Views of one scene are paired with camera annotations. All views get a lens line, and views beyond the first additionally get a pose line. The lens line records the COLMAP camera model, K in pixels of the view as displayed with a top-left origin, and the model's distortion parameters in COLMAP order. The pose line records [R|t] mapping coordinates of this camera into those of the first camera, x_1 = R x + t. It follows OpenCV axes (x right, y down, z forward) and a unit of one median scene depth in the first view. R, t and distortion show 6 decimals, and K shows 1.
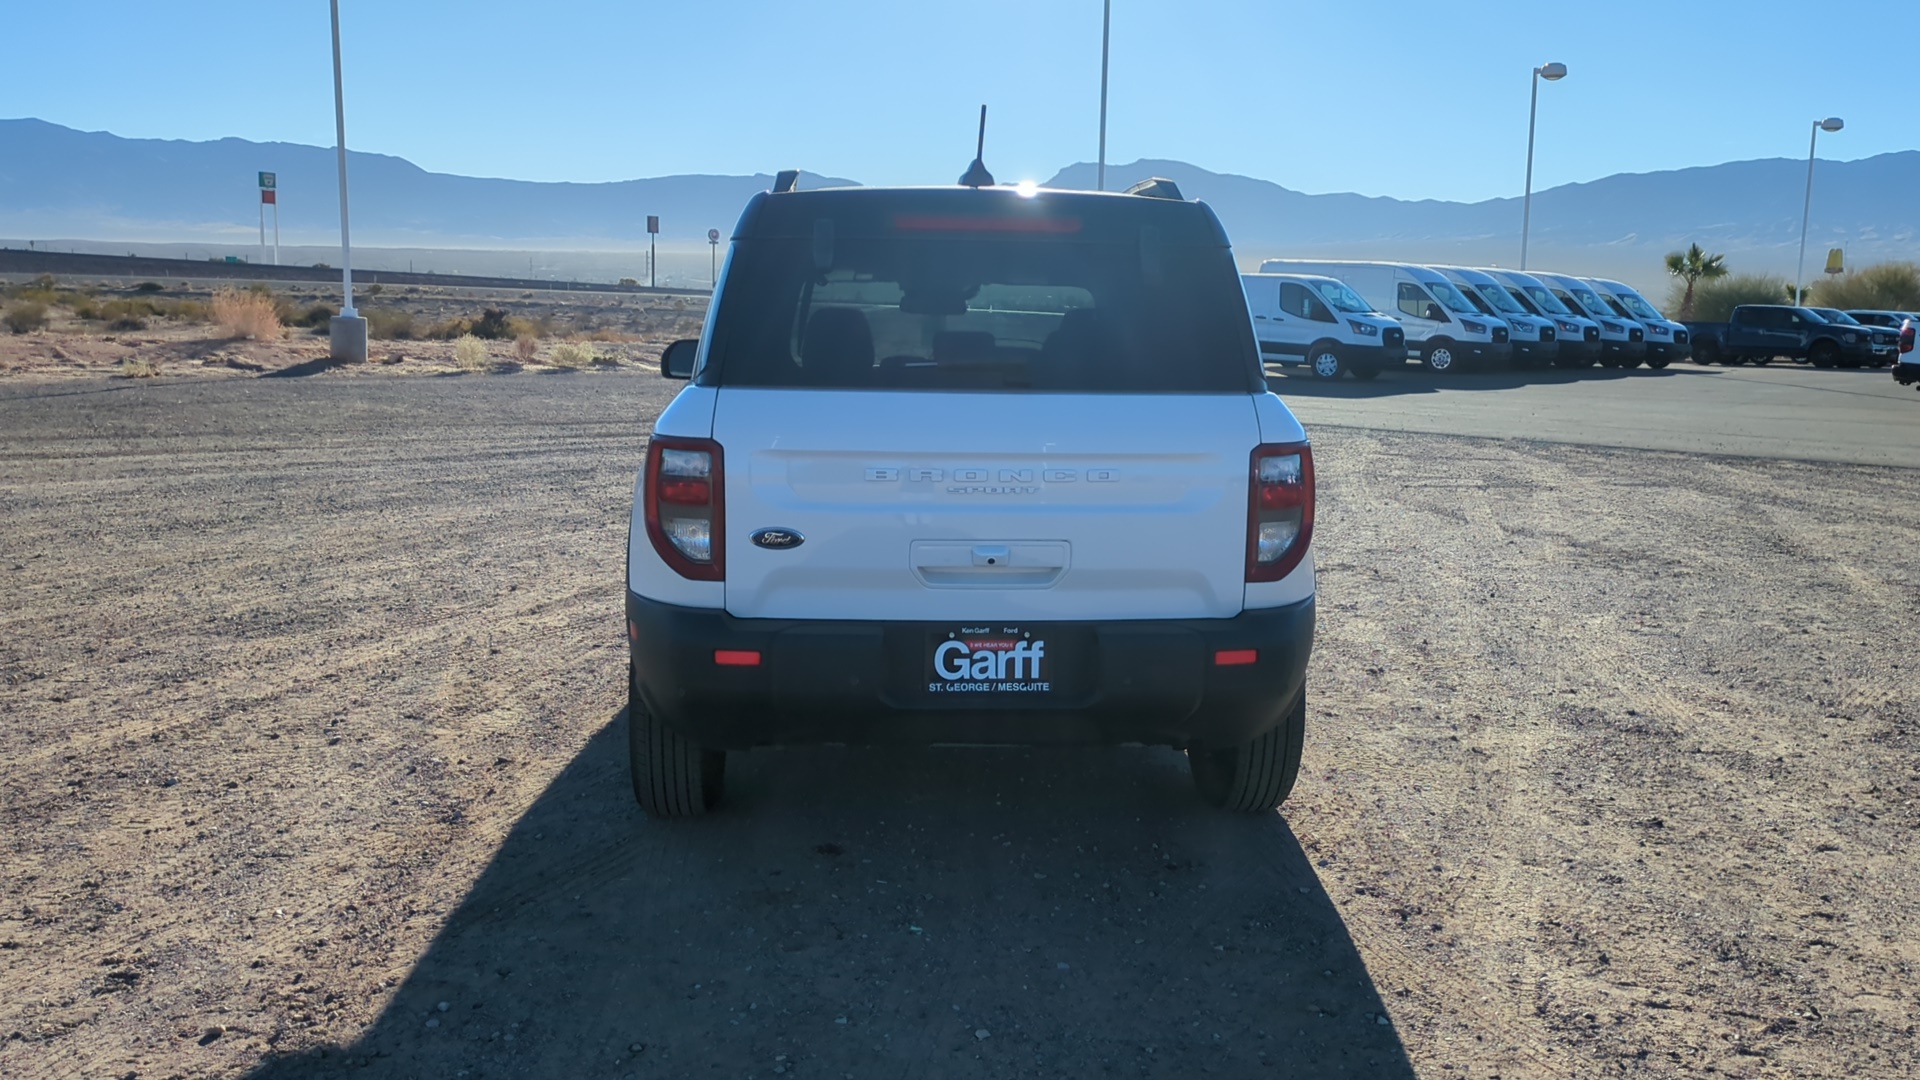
lens RADIAL K [[1640.7, 0, 976.2], [0, 1640.7, 540.9], [0, 0, 1]] dist [0.067652, -0.066368]
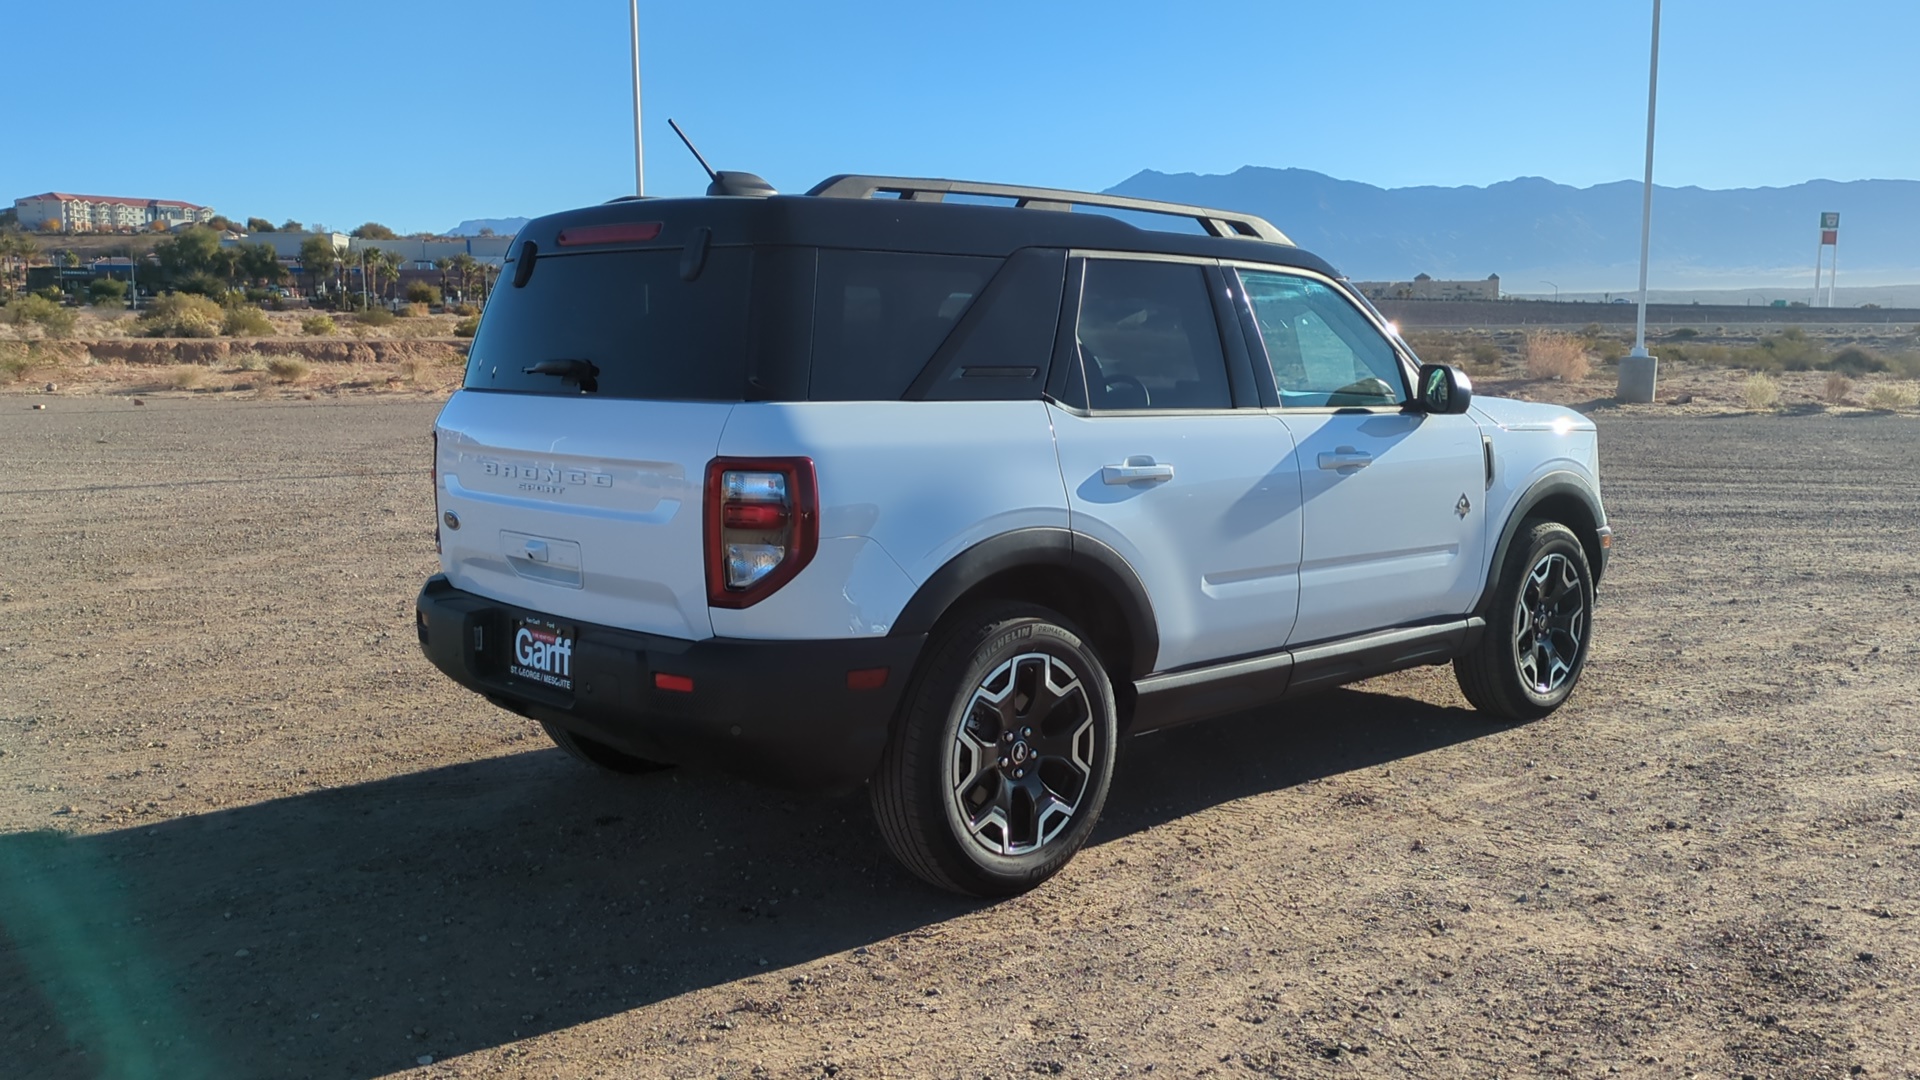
lens RADIAL K [[1640.7, 0, 961.6], [0, 1640.7, 528.9], [0, 0, 1]] dist [0.067652, -0.066368]
pose [[0.641854, 0.071059, -0.763527, 0.869517], [-0.096697, 0.995249, 0.011337, -0.038266], [0.760706, 0.066554, 0.645676, 0.460363]]
